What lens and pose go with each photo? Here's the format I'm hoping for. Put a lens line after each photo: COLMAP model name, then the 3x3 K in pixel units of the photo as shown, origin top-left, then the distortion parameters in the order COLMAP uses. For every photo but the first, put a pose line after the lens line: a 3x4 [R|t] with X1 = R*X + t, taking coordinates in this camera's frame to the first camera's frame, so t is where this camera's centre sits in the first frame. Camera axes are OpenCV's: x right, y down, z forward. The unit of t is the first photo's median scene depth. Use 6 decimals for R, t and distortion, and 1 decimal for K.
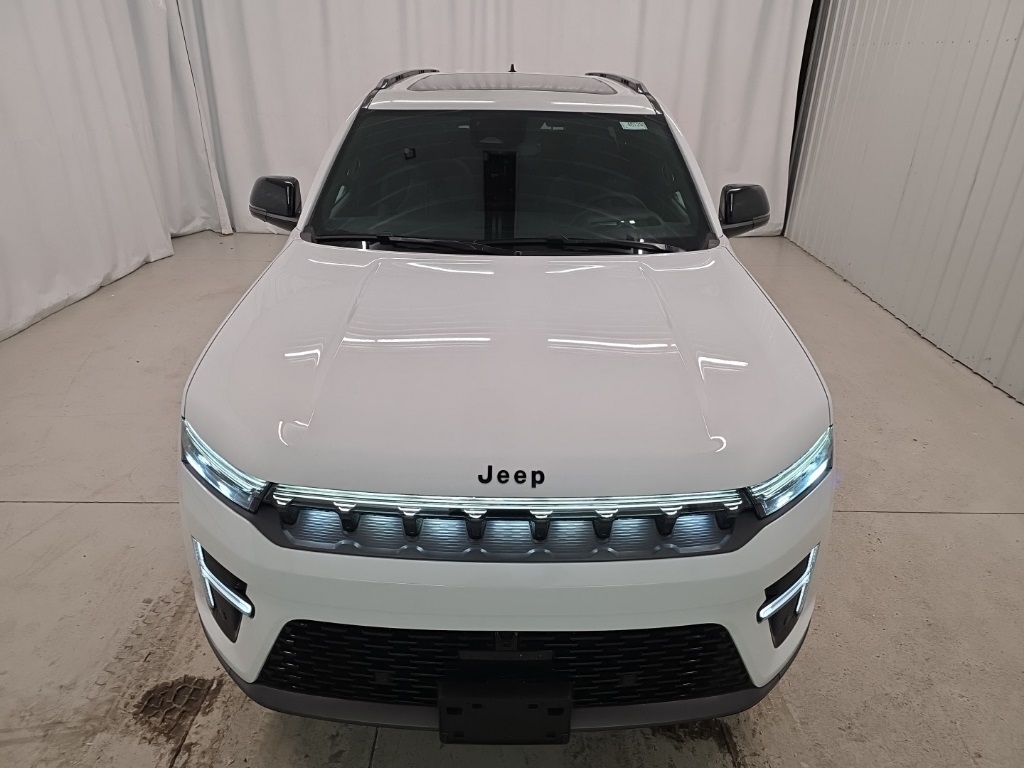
lens RADIAL K [[685.1, 0, 505.0], [0, 685.1, 381.6], [0, 0, 1]] dist [0.037864, -0.032679]
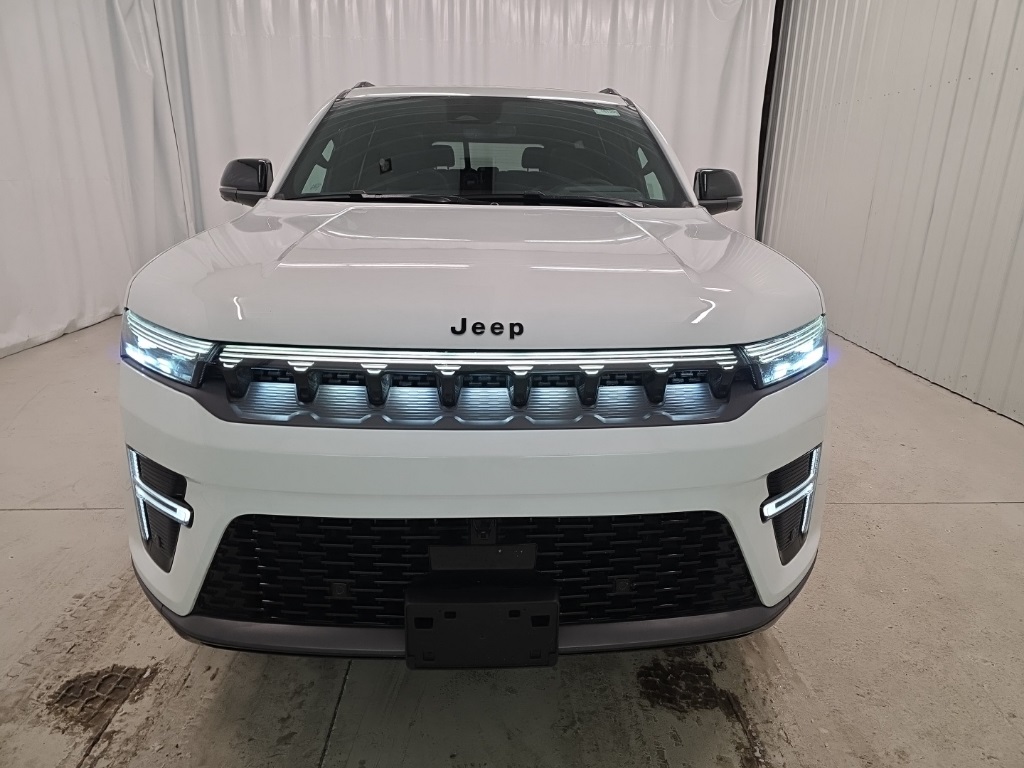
lens RADIAL K [[685.1, 0, 516.2], [0, 685.1, 385.5], [0, 0, 1]] dist [0.037864, -0.032679]
pose [[0.998934, -0.007375, 0.045575, 0.004049], [0.014261, 0.988174, -0.152671, 0.242964], [-0.043910, 0.153159, 0.987226, 0.076705]]
